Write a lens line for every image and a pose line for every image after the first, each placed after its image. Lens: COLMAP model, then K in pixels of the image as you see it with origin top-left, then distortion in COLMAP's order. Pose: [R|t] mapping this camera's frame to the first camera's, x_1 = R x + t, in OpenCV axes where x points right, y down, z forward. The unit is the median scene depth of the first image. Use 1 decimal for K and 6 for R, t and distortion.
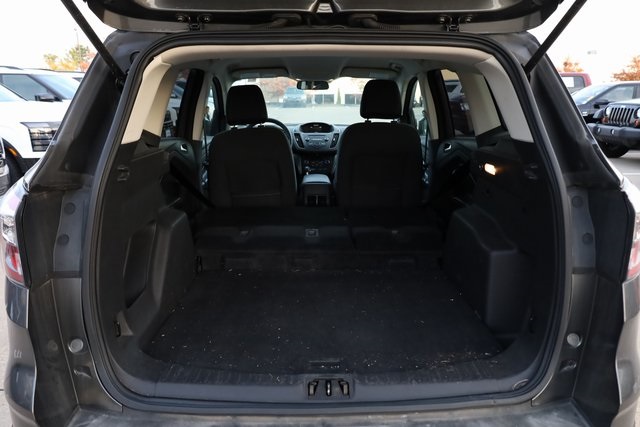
lens RADIAL K [[503.1, 0, 317.5], [0, 503.1, 211.2], [0, 0, 1]] dist [-0.012098, -0.005225]
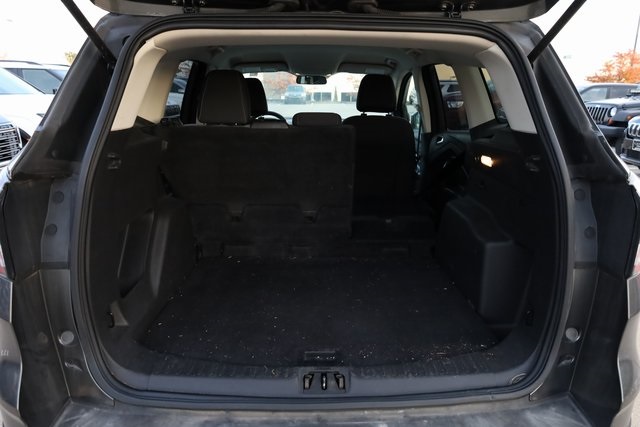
lens RADIAL K [[455.1, 0, 320.0], [0, 455.1, 213.5], [0, 0, 1]] dist [0.004186, 0.000061]
pose [[0.999909, 0.008186, 0.010763, 0.001043], [-0.008522, 0.999466, 0.031556, -0.006144], [-0.010499, -0.031645, 0.999444, 0.112020]]
